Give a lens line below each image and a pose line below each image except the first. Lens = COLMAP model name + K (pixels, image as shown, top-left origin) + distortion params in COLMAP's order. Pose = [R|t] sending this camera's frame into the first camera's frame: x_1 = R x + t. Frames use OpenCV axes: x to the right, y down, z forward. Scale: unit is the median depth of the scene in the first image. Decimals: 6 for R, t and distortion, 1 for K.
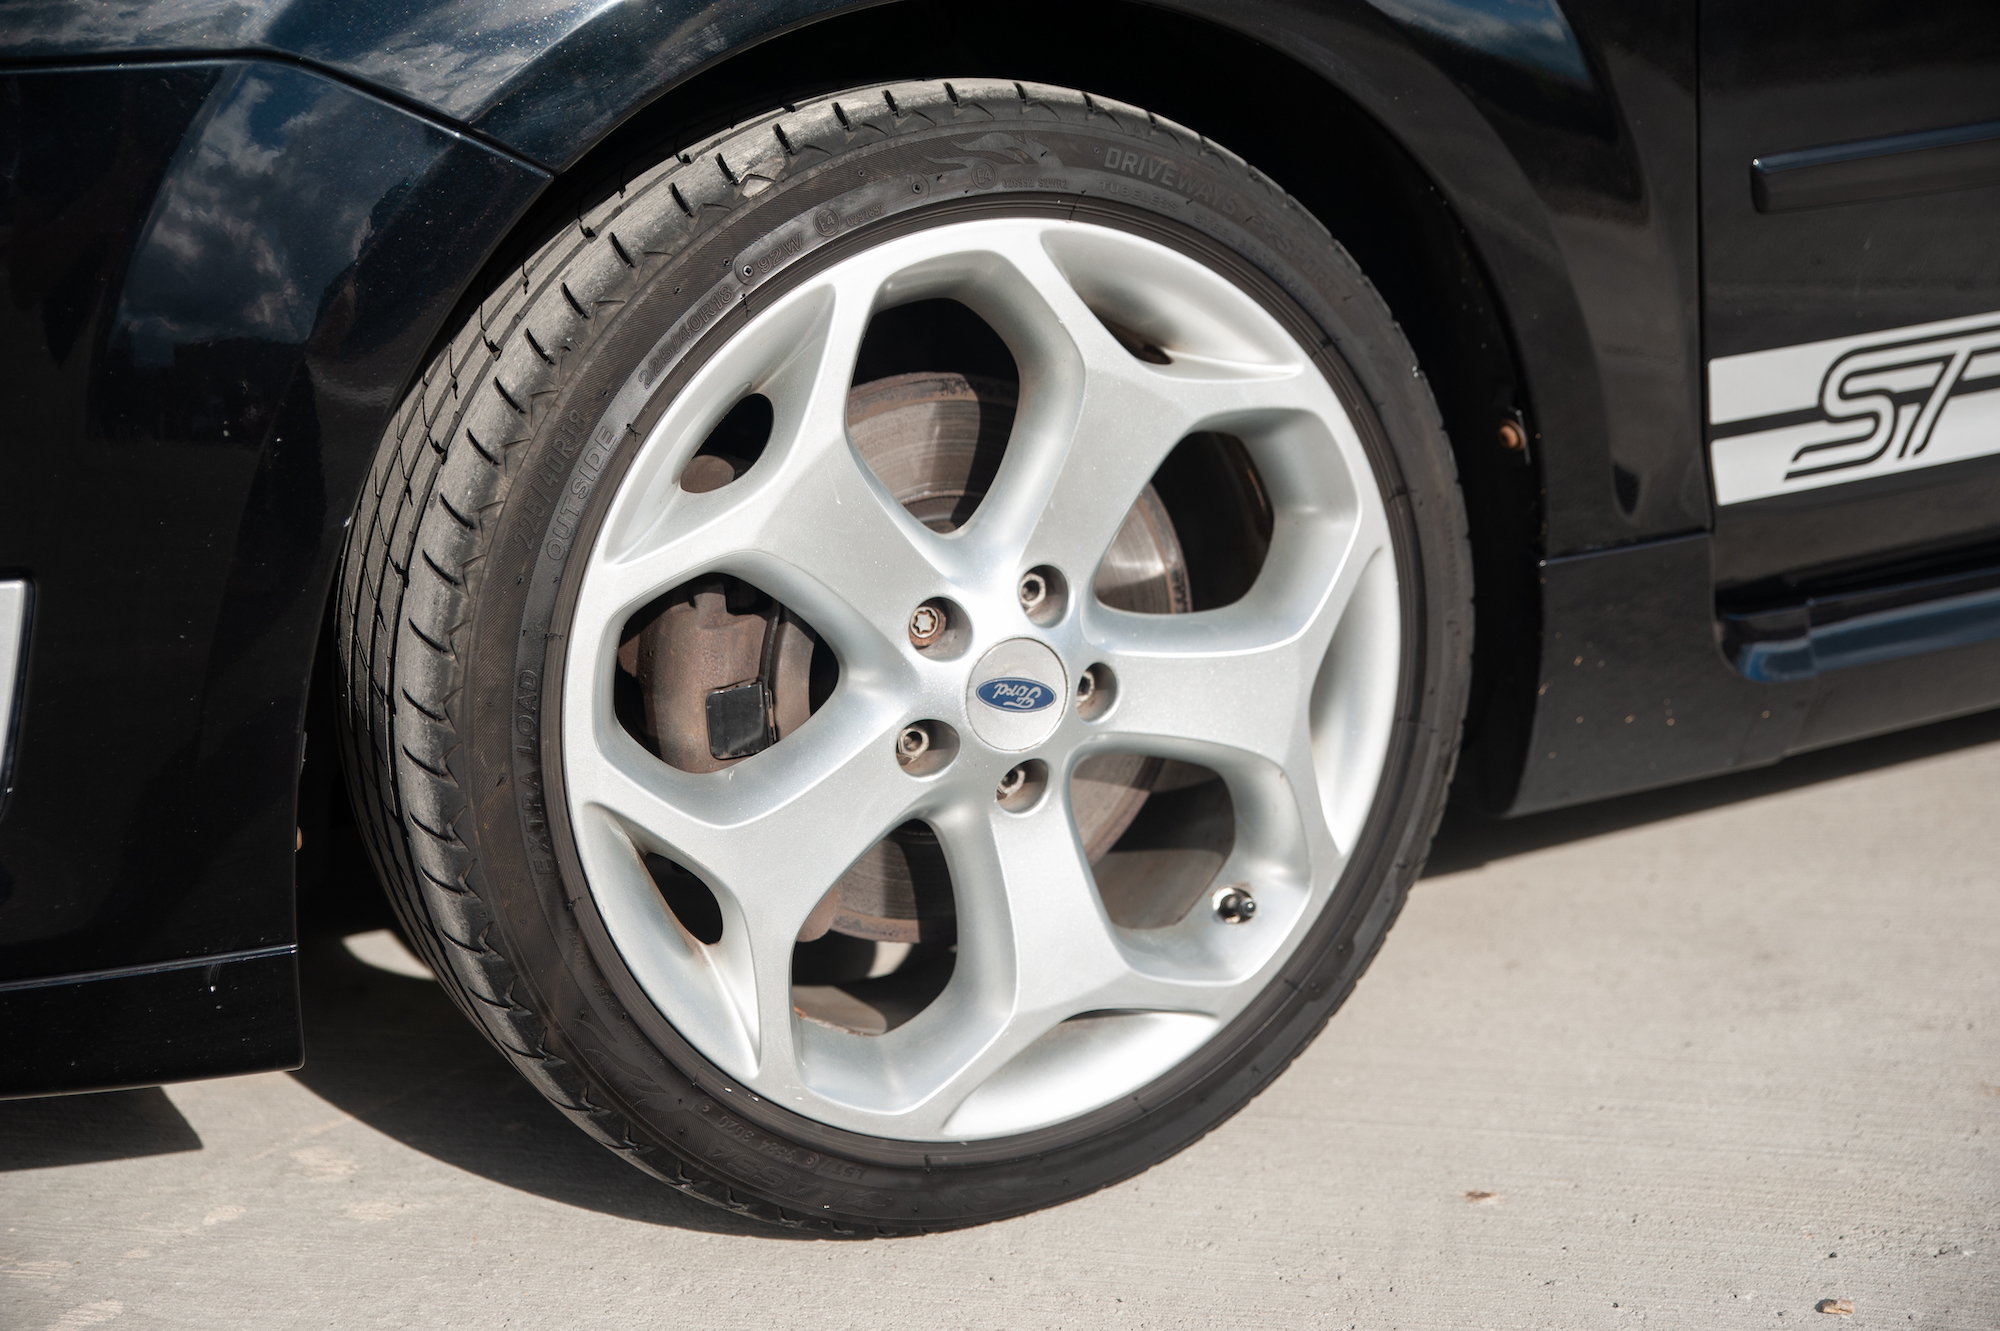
lens RADIAL K [[2656.7, 0, 997.8], [0, 2656.7, 646.4], [0, 0, 1]] dist [0.069697, 0.000000]
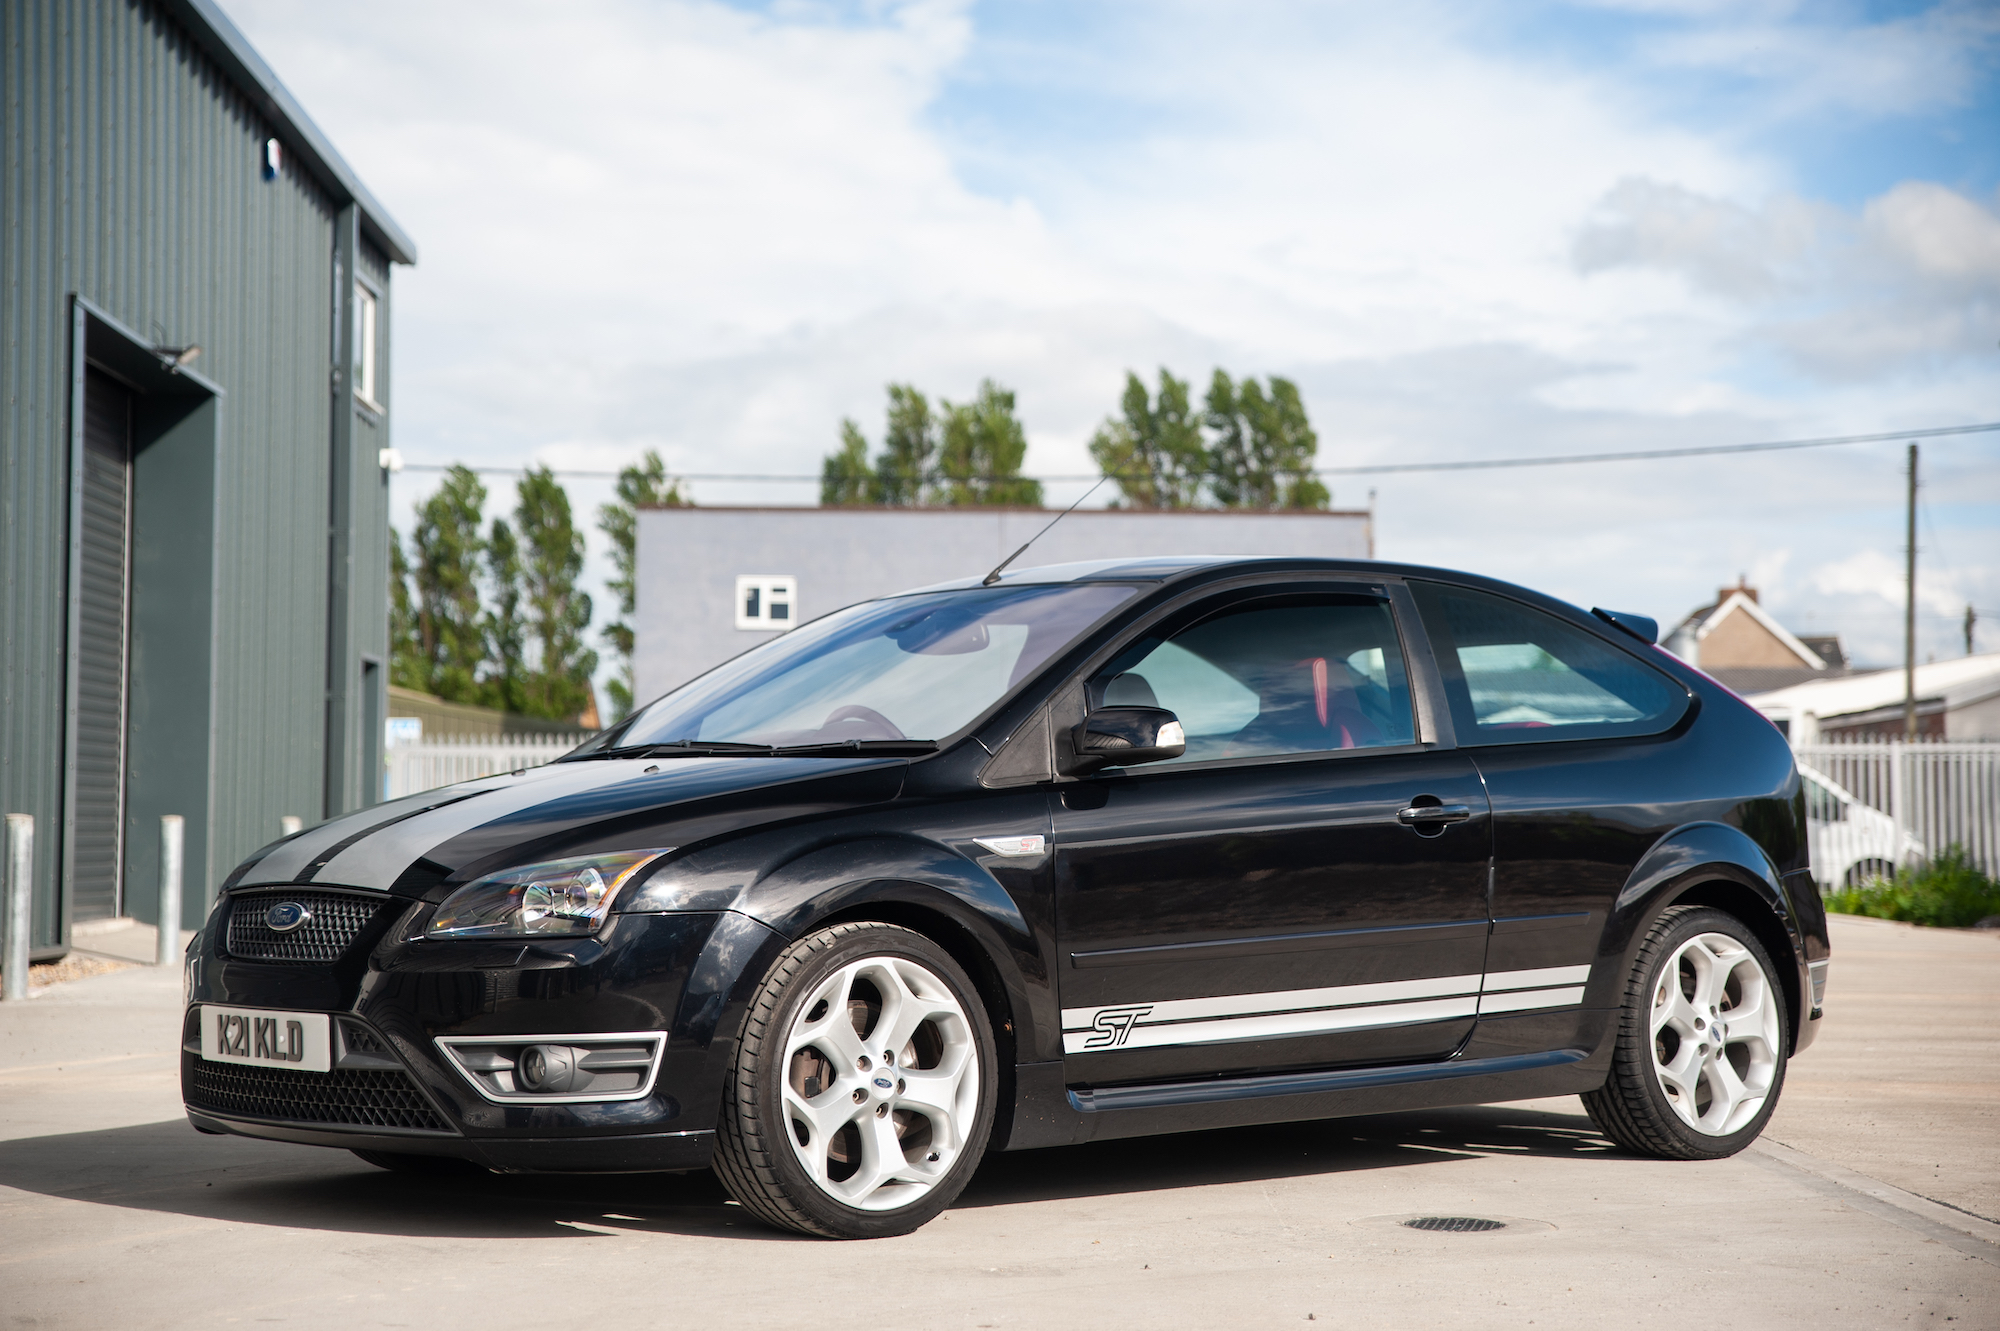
lens RADIAL K [[3422.4, 0, 1012.2], [0, 3422.4, 665.9], [0, 0, 1]] dist [0.187483, 0.000000]
pose [[0.974382, 0.051838, 0.218843, -0.894773], [0.014342, 0.956771, -0.290488, 0.853906], [-0.224441, 0.286185, 0.931517, -3.676365]]
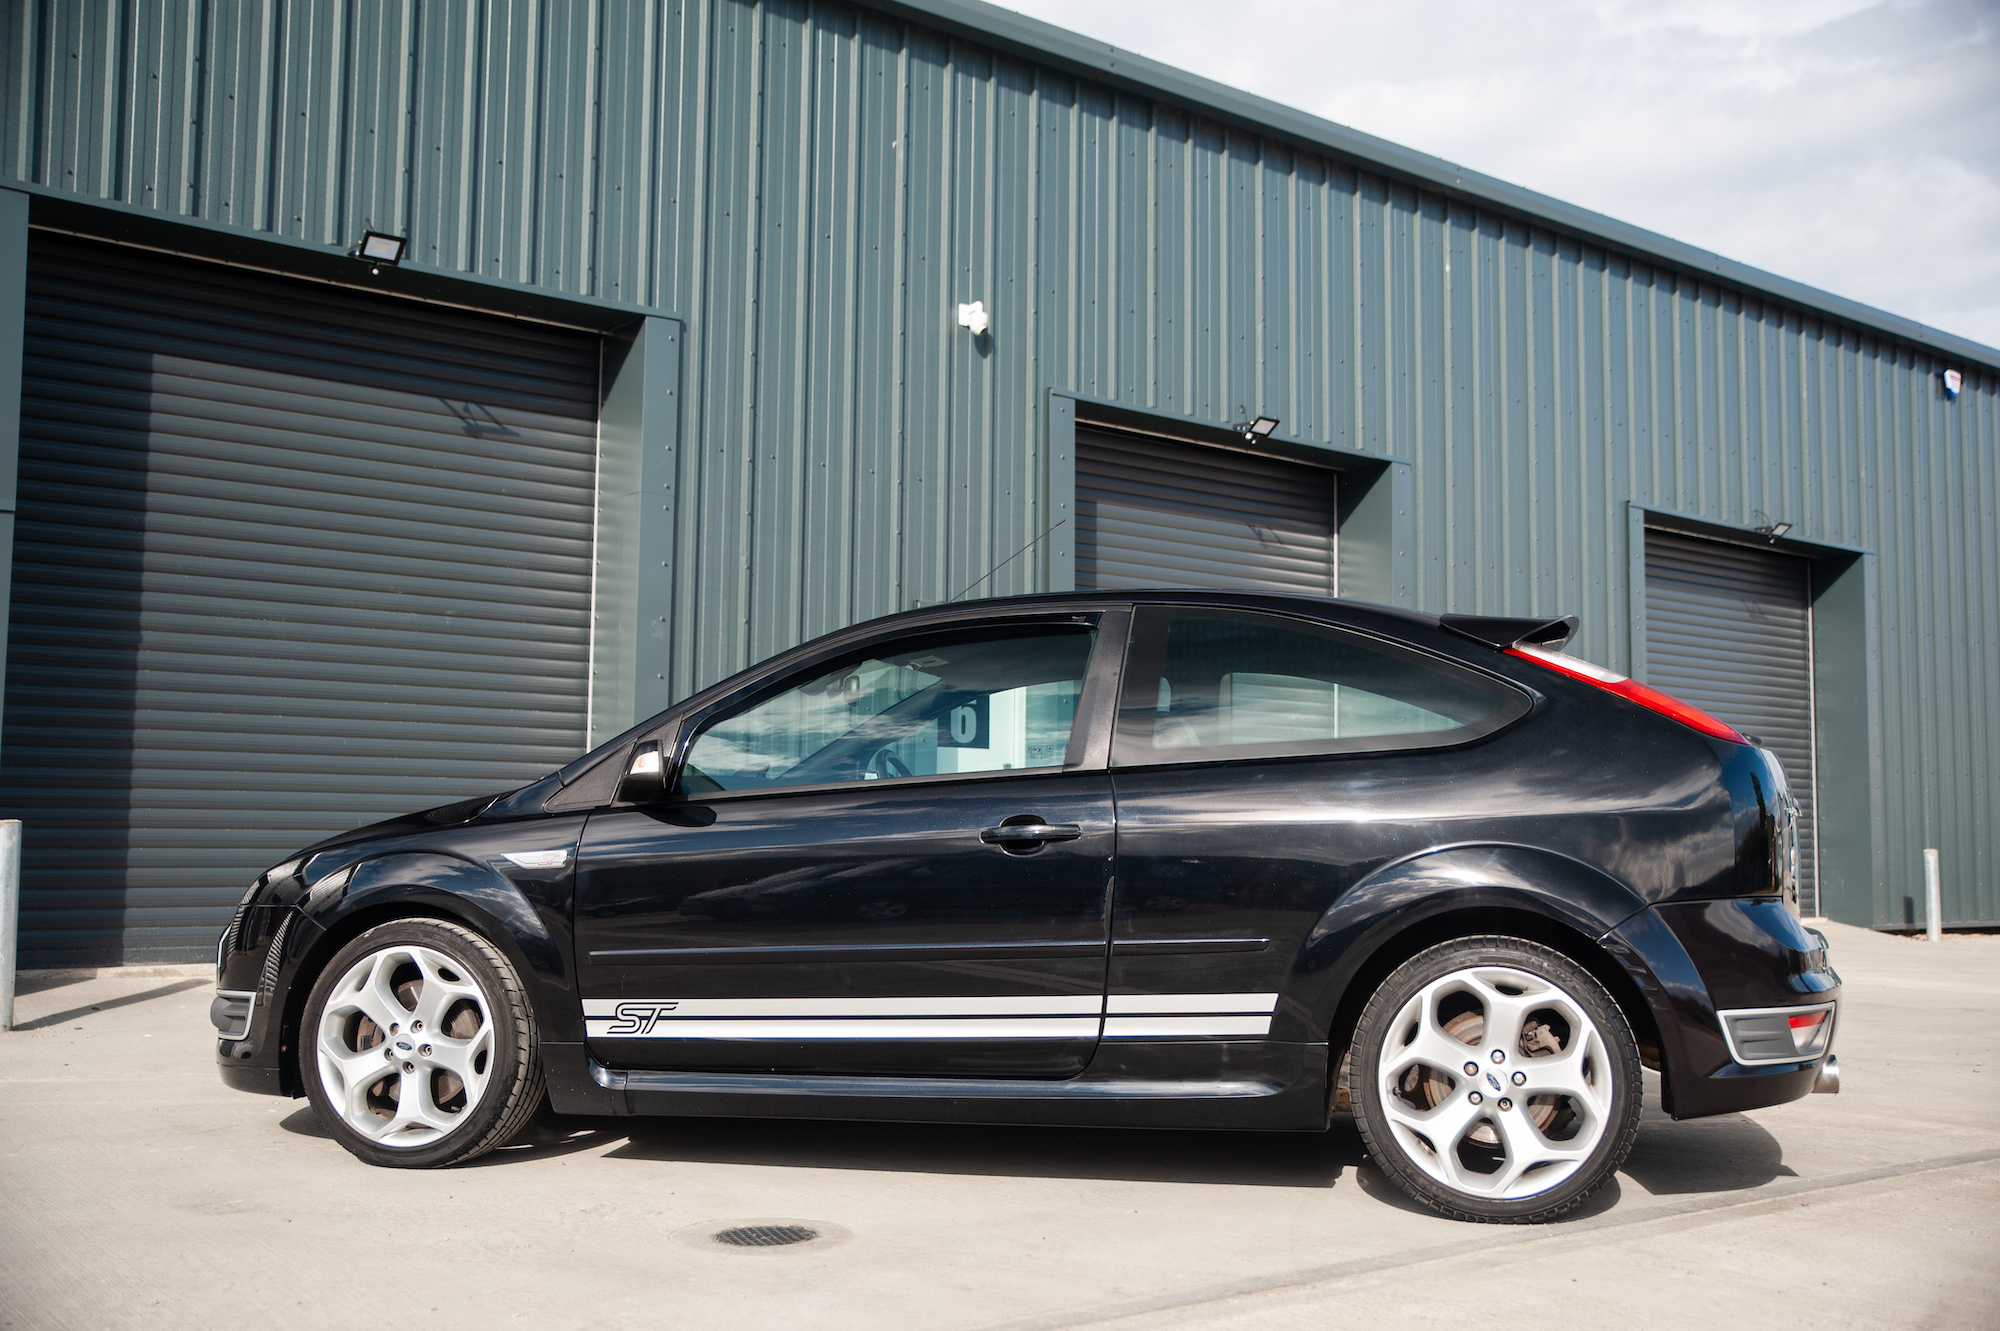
lens RADIAL K [[1948.3, 0, 994.9], [0, 1948.3, 670.1], [0, 0, 1]] dist [-0.010699, 0.000000]
pose [[0.746778, -0.015684, -0.664889, 3.067801], [-0.197504, 0.949393, -0.244224, 0.019925], [0.635071, 0.313700, 0.705888, -0.972671]]
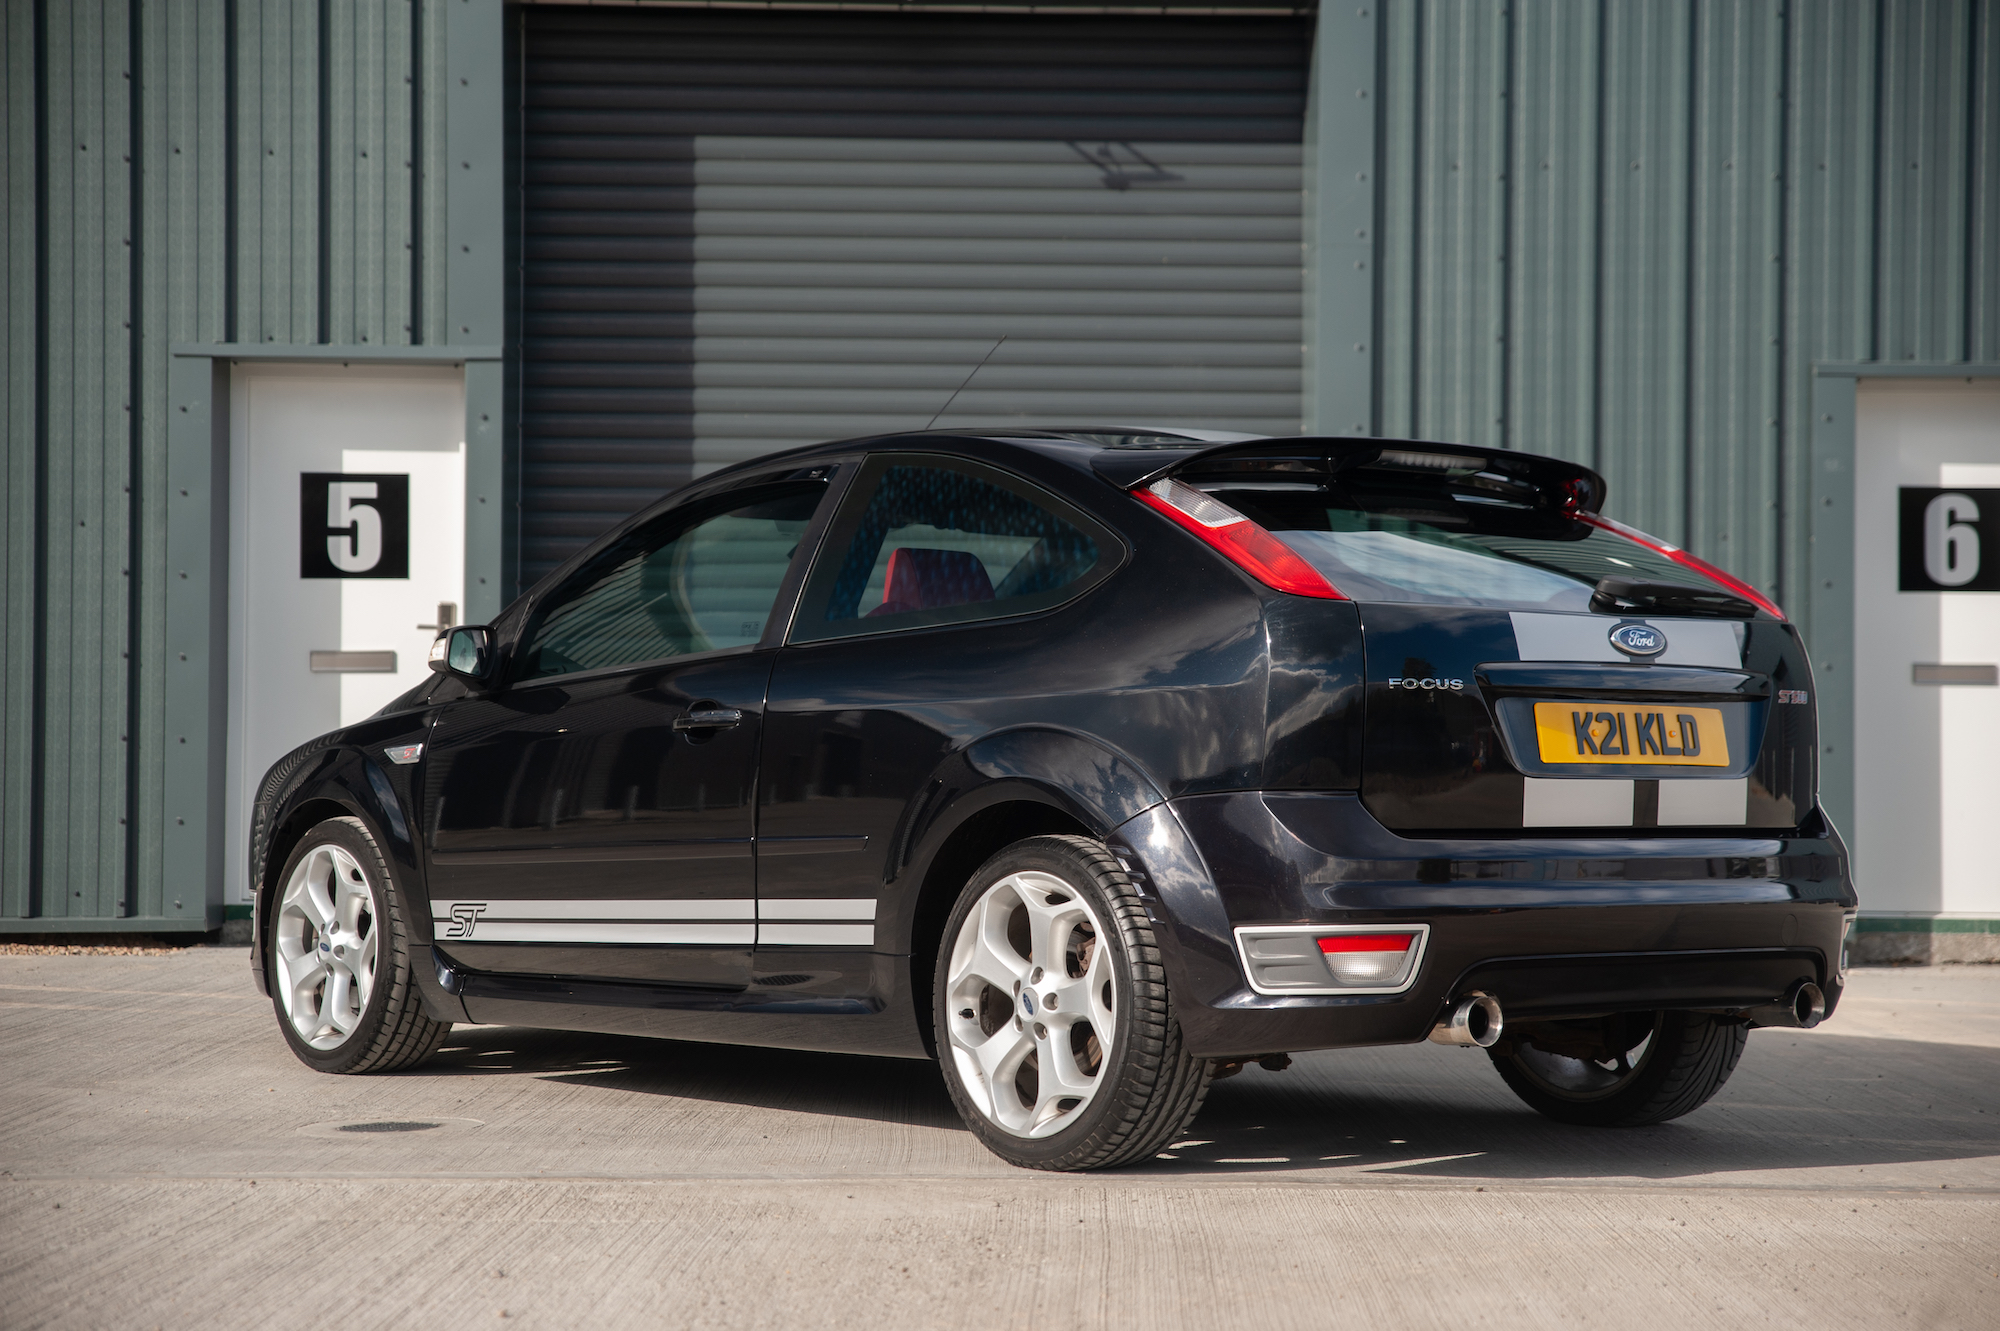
lens RADIAL K [[3610.9, 0, 1001.8], [0, 3610.9, 652.8], [0, 0, 1]] dist [0.155609, 0.000000]
pose [[0.200267, 0.010847, -0.979681, 6.304481], [-0.251584, 0.966978, -0.040722, -0.505523], [0.946889, 0.254628, 0.196383, 0.736123]]
